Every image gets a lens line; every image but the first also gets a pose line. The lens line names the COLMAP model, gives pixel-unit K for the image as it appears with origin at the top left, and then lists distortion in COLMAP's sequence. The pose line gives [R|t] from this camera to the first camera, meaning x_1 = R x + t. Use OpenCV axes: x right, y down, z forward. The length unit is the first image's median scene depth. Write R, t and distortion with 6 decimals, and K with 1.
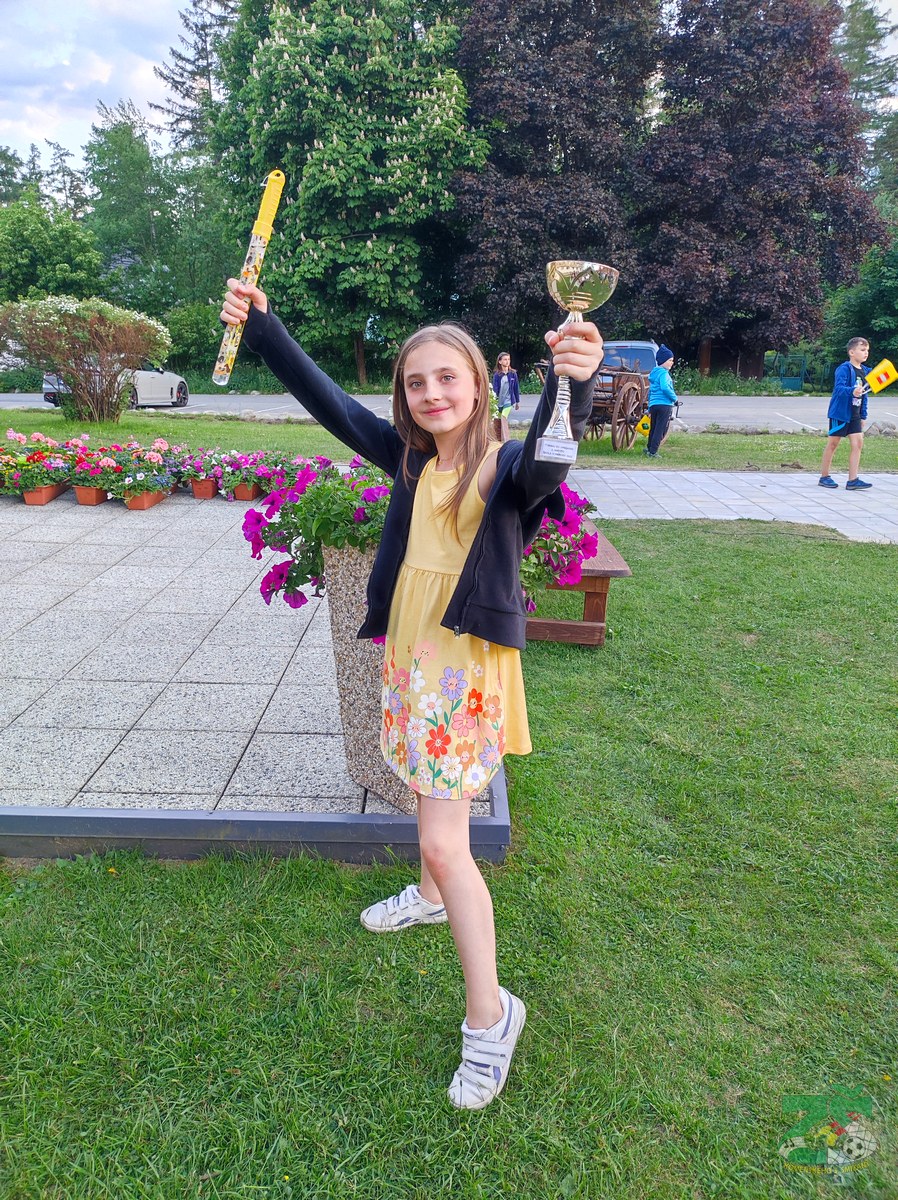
lens RADIAL K [[882.5, 0, 455.9], [0, 882.5, 599.7], [0, 0, 1]] dist [0.018849, -0.009740]
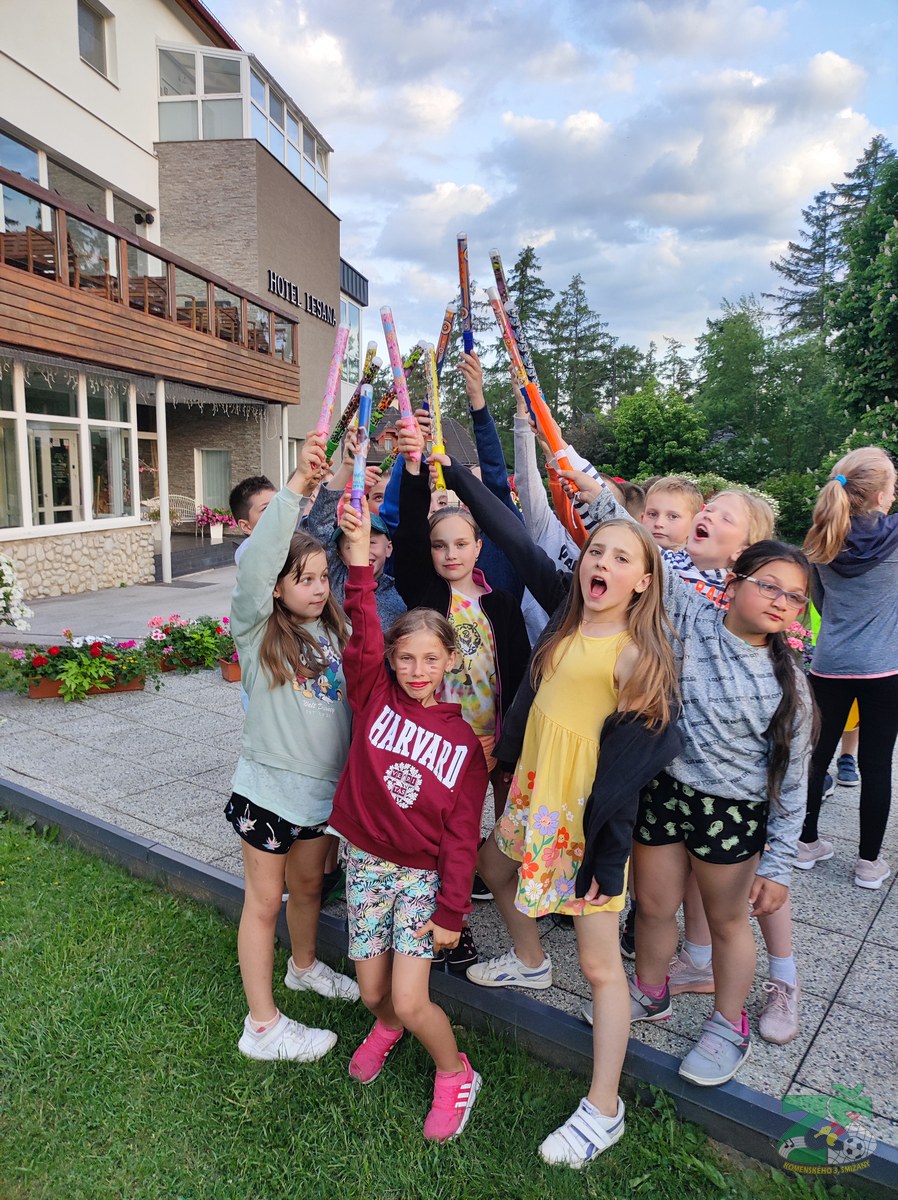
lens RADIAL K [[882.5, 0, 455.9], [0, 882.5, 599.7], [0, 0, 1]] dist [0.018849, -0.009740]
pose [[0.815472, 0.063852, -0.575264, -0.015661], [-0.164755, 0.978388, -0.124953, -0.004767], [0.554853, 0.196673, 0.808367, 0.003775]]
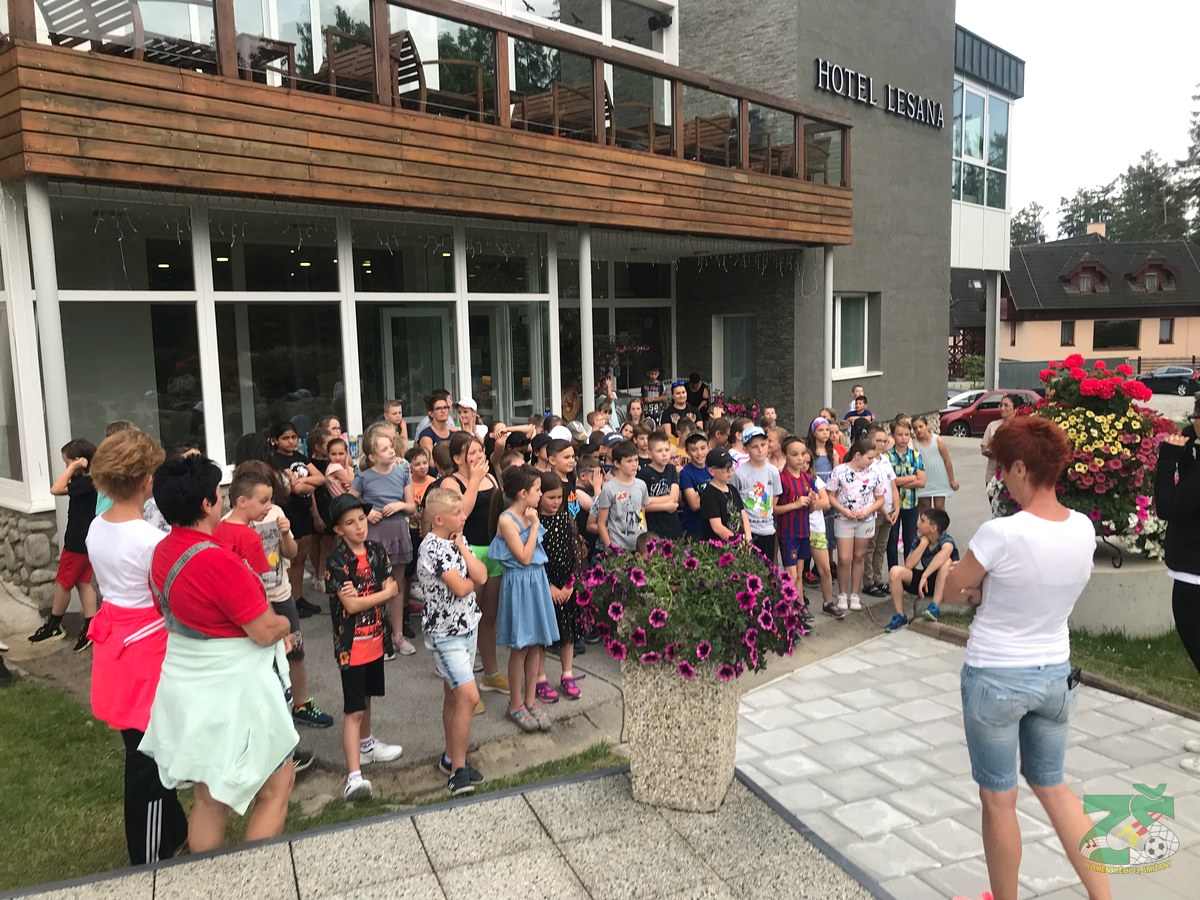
lens RADIAL K [[982.6, 0, 600.0], [0, 982.6, 450.0], [0, 0, 1]] dist [0.010621, 0.004532]
pose [[0.388759, 0.071936, -0.918527, -0.070156], [-0.240602, 0.970280, -0.025844, -0.057093], [0.889369, 0.231047, 0.394513, 0.136289]]
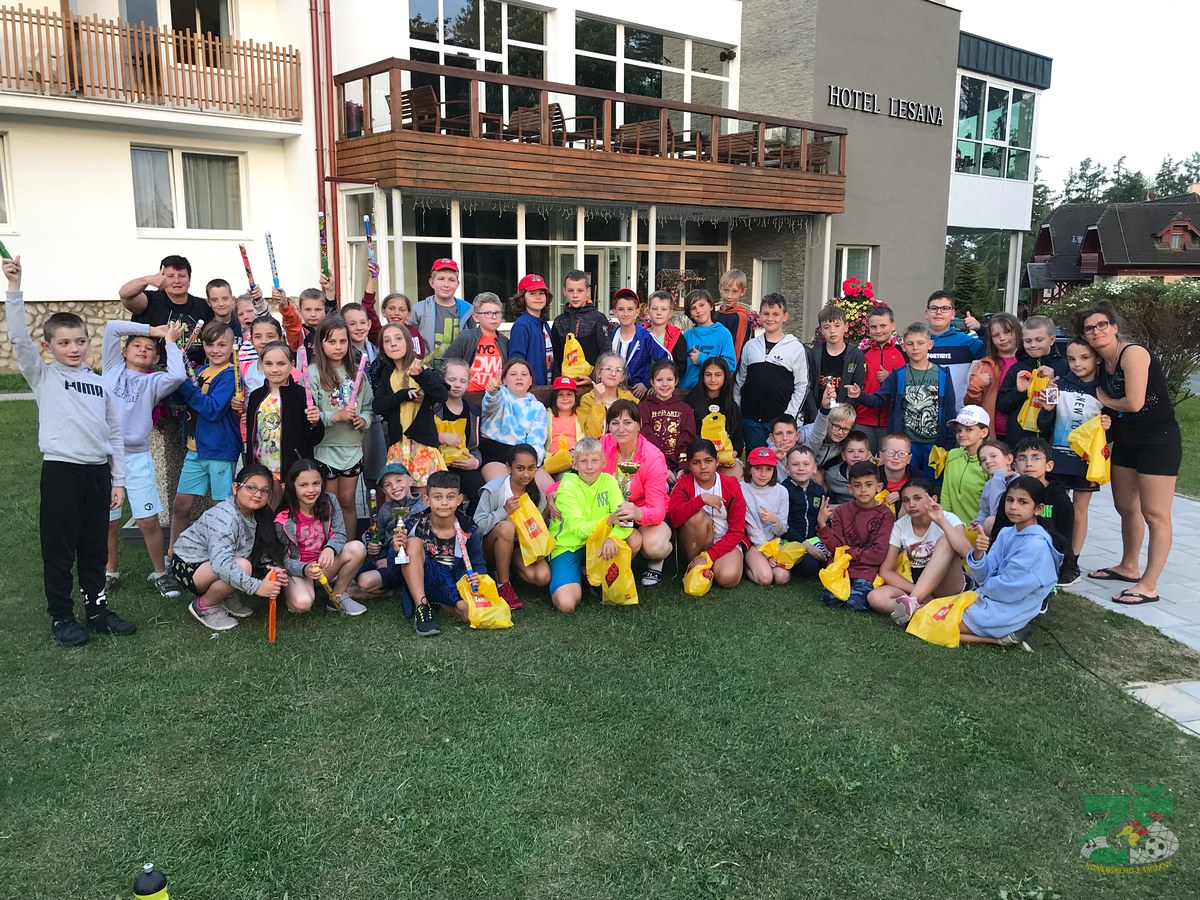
lens RADIAL K [[982.6, 0, 600.8], [0, 982.6, 438.3], [0, 0, 1]] dist [0.007356, 0.000294]
pose [[0.262082, 0.127674, -0.956563, 0.174539], [-0.283875, 0.957555, 0.050029, -0.026296], [0.922349, 0.258433, 0.287202, 0.087495]]
